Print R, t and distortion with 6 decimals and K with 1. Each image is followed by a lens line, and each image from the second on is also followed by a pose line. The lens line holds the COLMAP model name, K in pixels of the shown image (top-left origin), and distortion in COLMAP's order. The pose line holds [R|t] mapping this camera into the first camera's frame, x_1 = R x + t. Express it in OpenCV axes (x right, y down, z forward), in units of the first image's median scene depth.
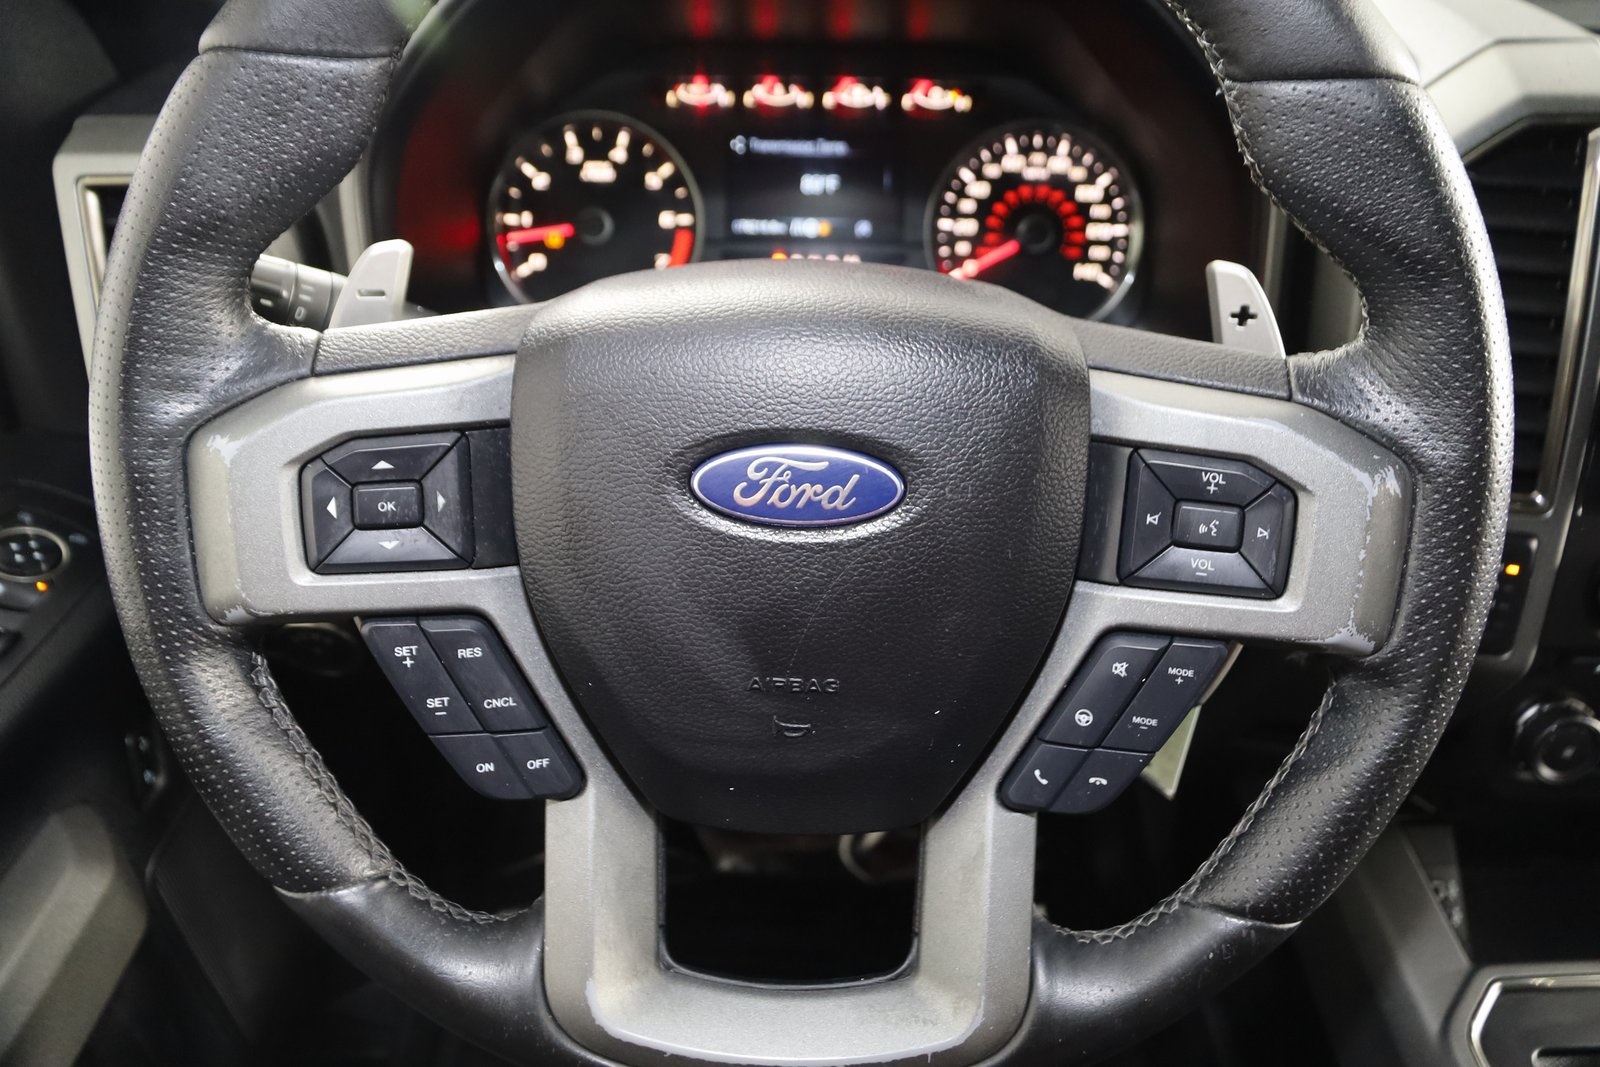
lens RADIAL K [[1068.5, 0, 849.4], [0, 1068.5, 509.9], [0, 0, 1]] dist [-0.116021, 0.063586]
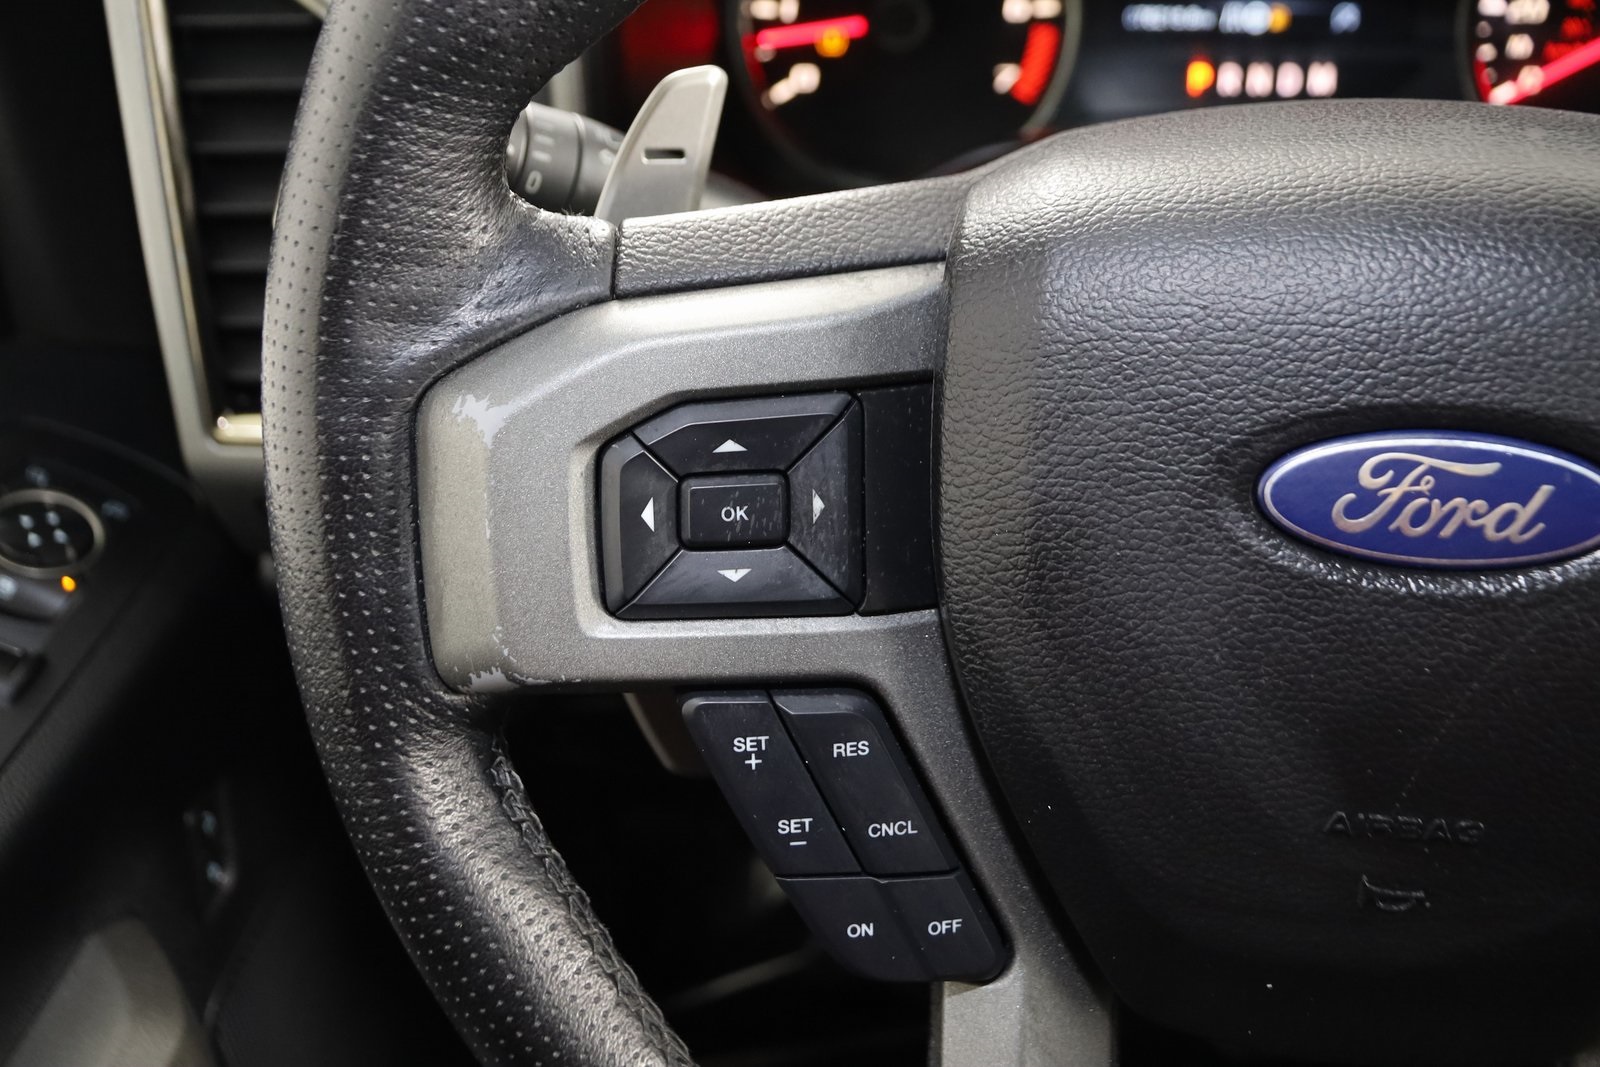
lens RADIAL K [[1645.0, 0, 858.6], [0, 1645.0, 516.4], [0, 0, 1]] dist [0.010784, 0.000000]
pose [[0.988594, 0.024966, -0.148523, -0.225348], [-0.017376, 0.998486, 0.052187, -0.053774], [0.149601, -0.049011, 0.987531, 0.051291]]
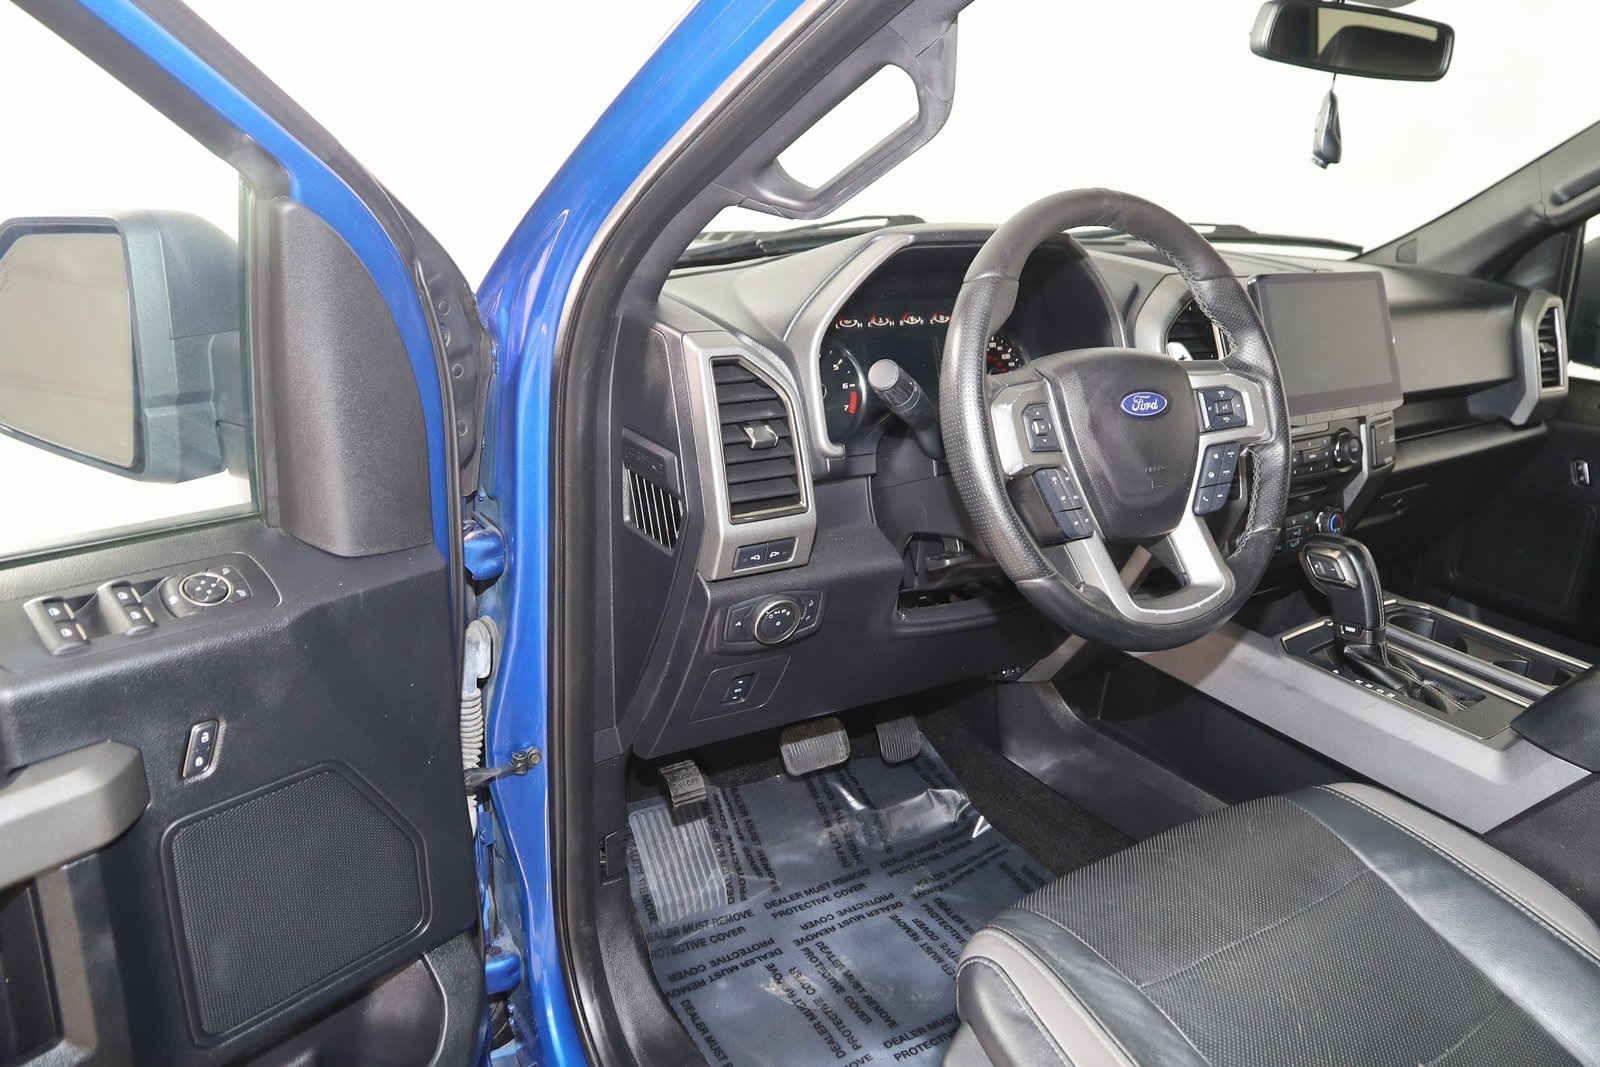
lens RADIAL K [[1068.5, 0, 809.2], [0, 1068.5, 496.7], [0, 0, 1]] dist [-0.116021, 0.063586]
pose [[0.845233, -0.140589, 0.515573, -2.472861], [0.280980, 0.937568, -0.204981, 0.583005], [-0.454566, 0.318122, 0.831966, -1.039905]]
